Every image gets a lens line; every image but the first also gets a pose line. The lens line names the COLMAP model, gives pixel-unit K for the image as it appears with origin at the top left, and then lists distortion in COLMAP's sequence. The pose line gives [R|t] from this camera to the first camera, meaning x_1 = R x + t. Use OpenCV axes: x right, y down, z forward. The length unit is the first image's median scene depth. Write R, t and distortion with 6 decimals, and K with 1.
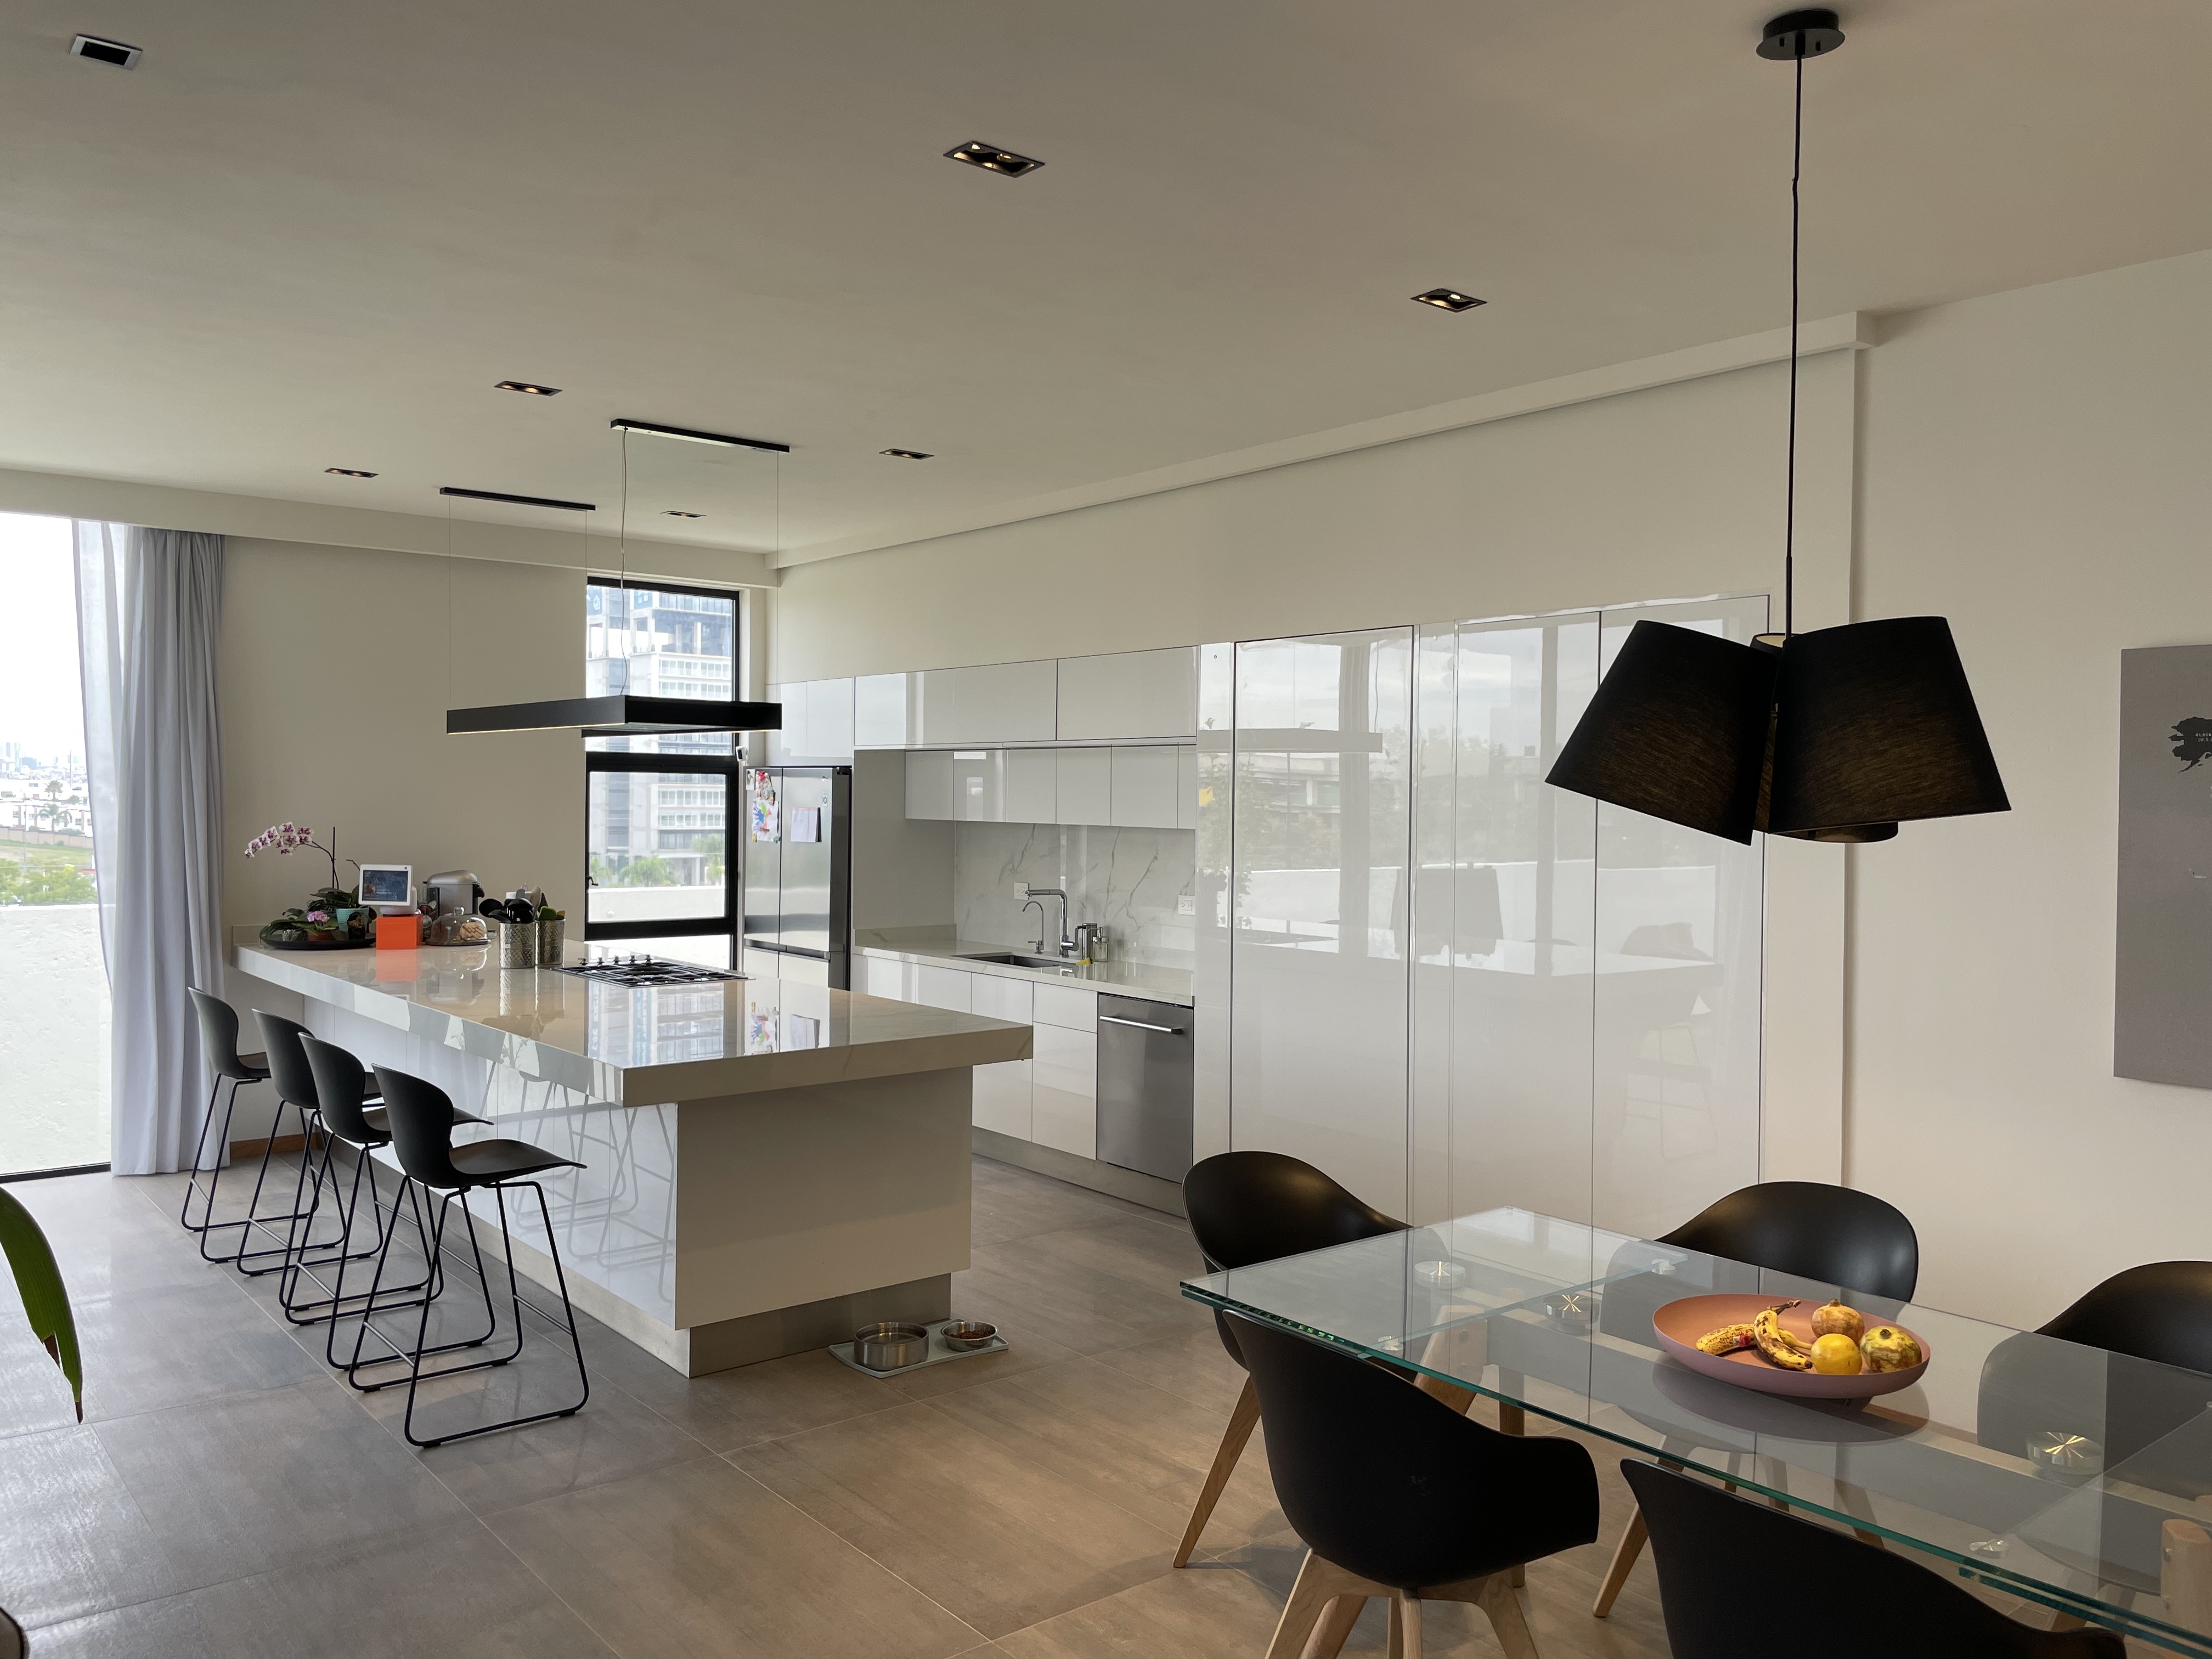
lens RADIAL K [[1673.8, 0, 1109.1], [0, 1673.8, 822.8], [0, 0, 1]] dist [0.098983, -0.111261]
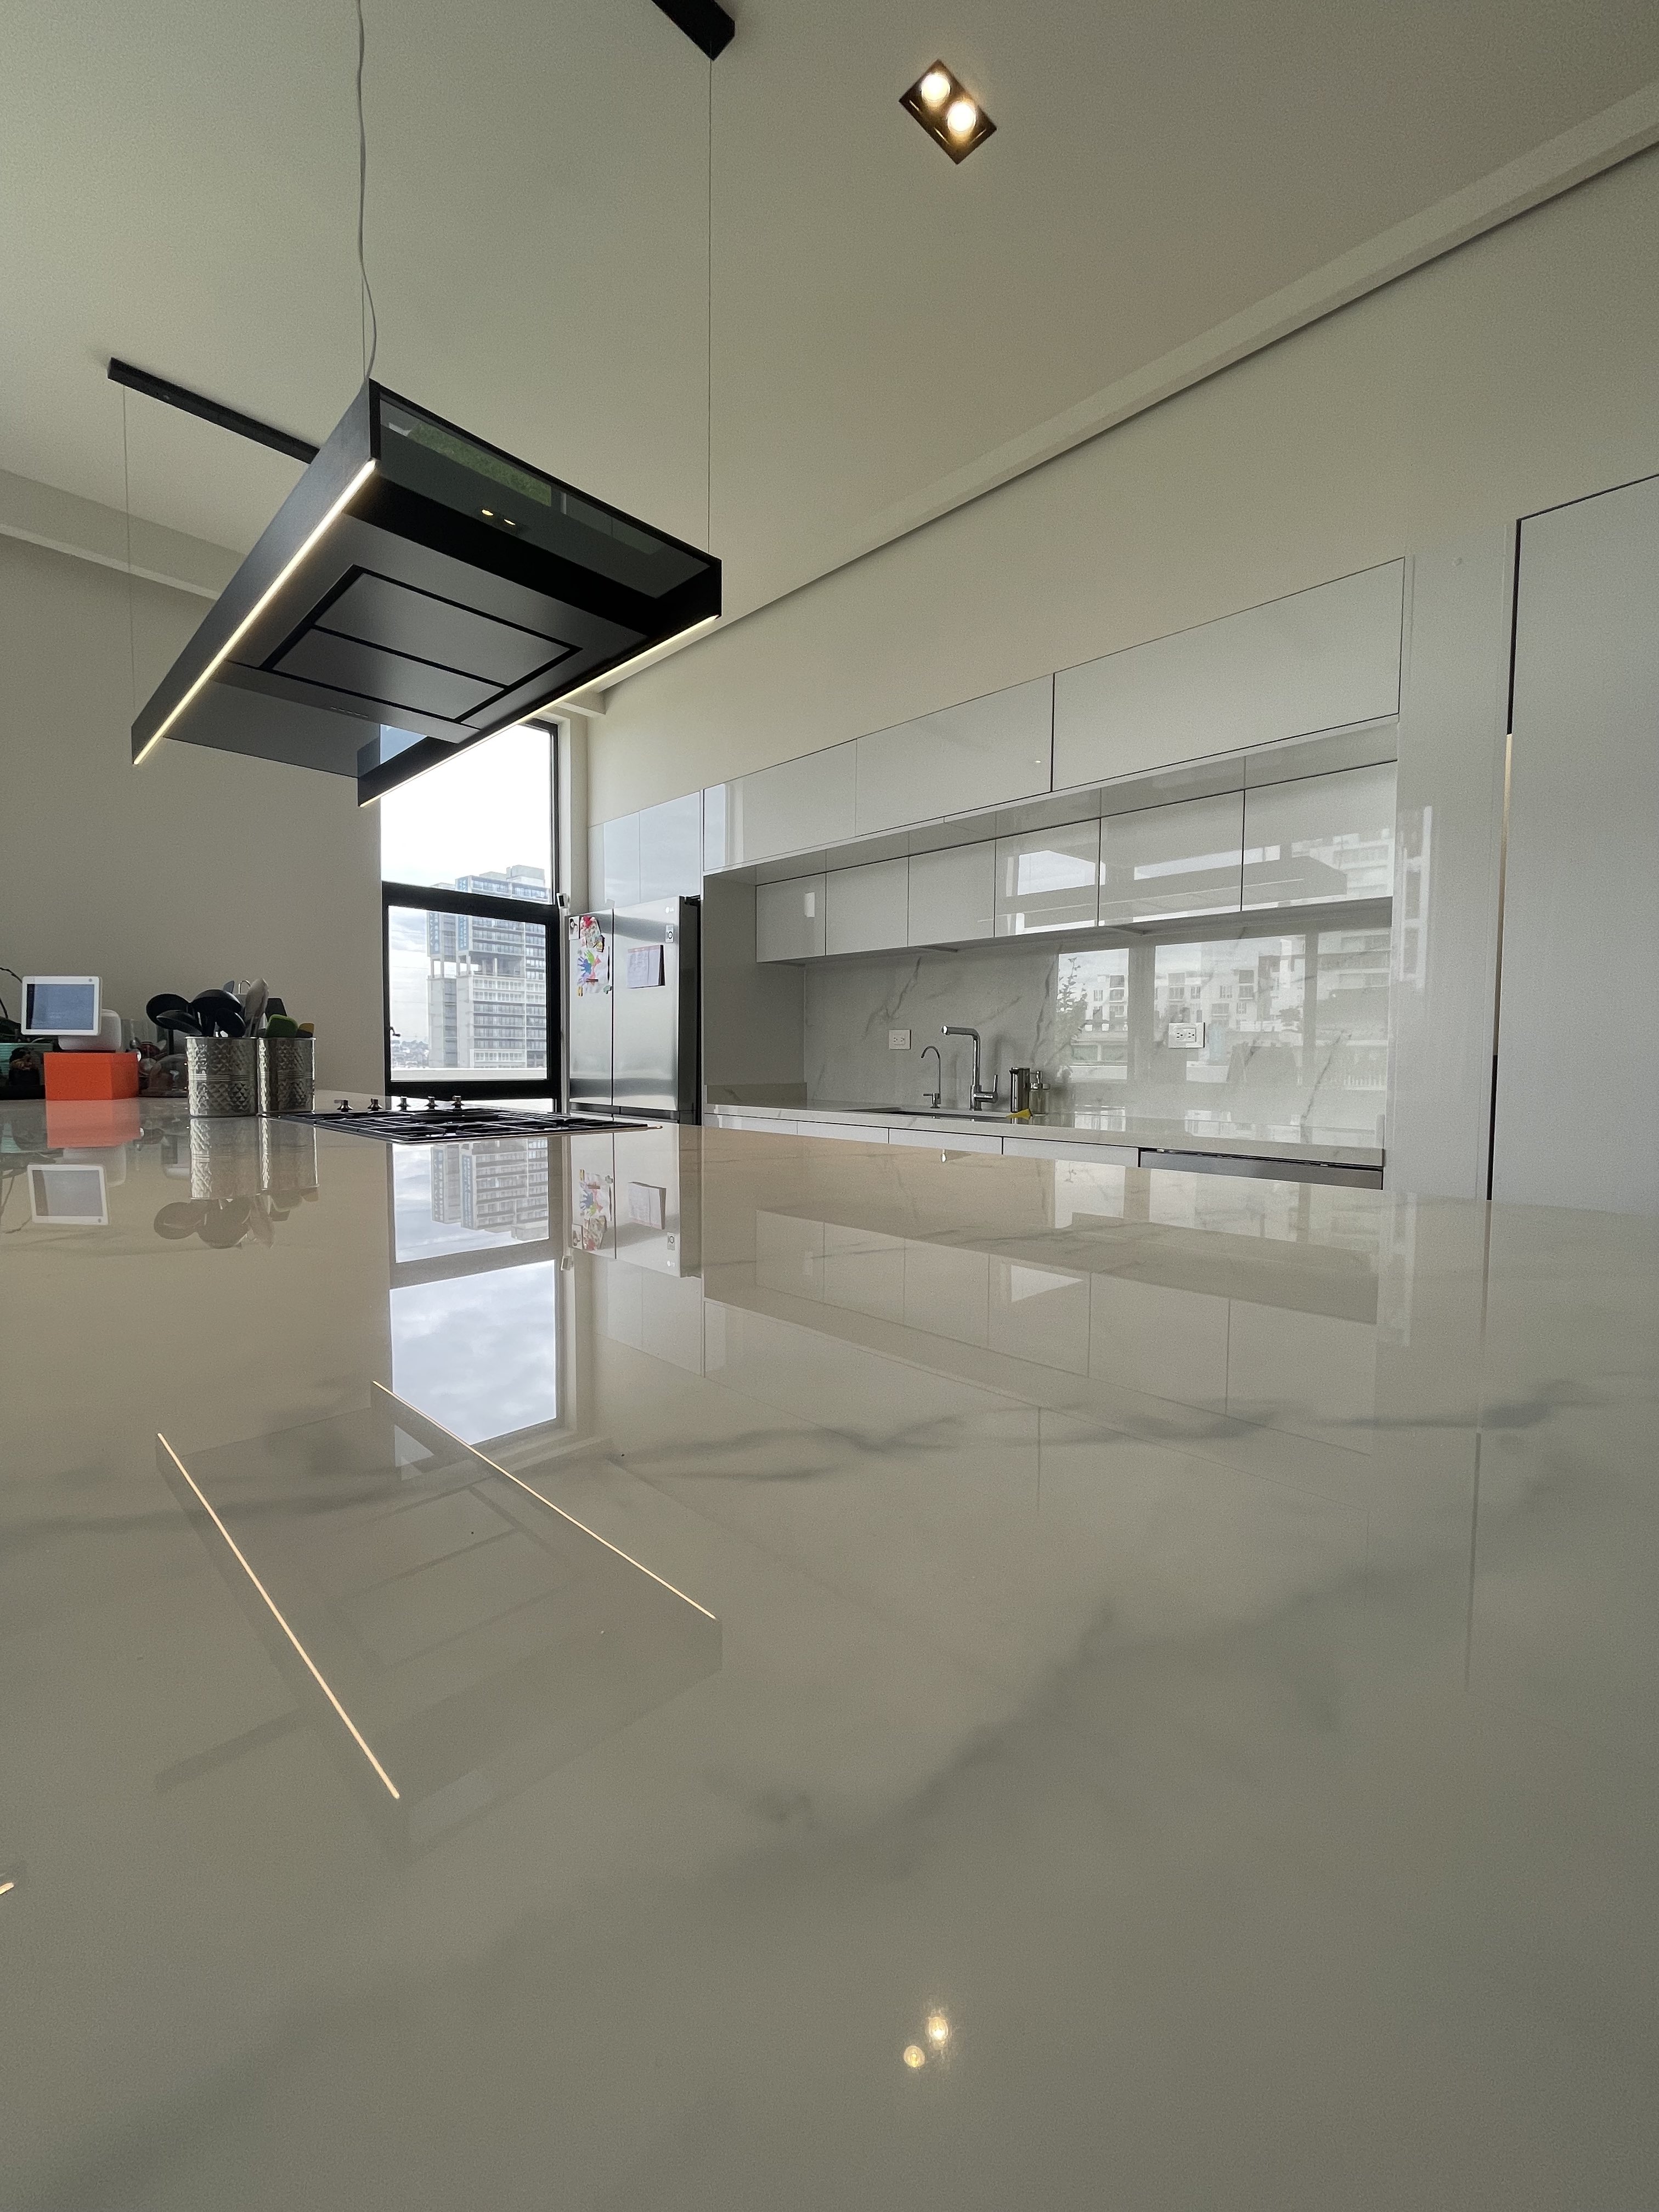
lens RADIAL K [[896.2, 0, 829.5], [0, 896.2, 1106.0], [0, 0, 1]] dist [-0.002389, 0.000081]
pose [[0.993275, -0.009889, 0.115355, -0.161057], [0.005411, 0.999222, 0.039071, 0.064163], [-0.115651, -0.038184, 0.992556, 0.603273]]
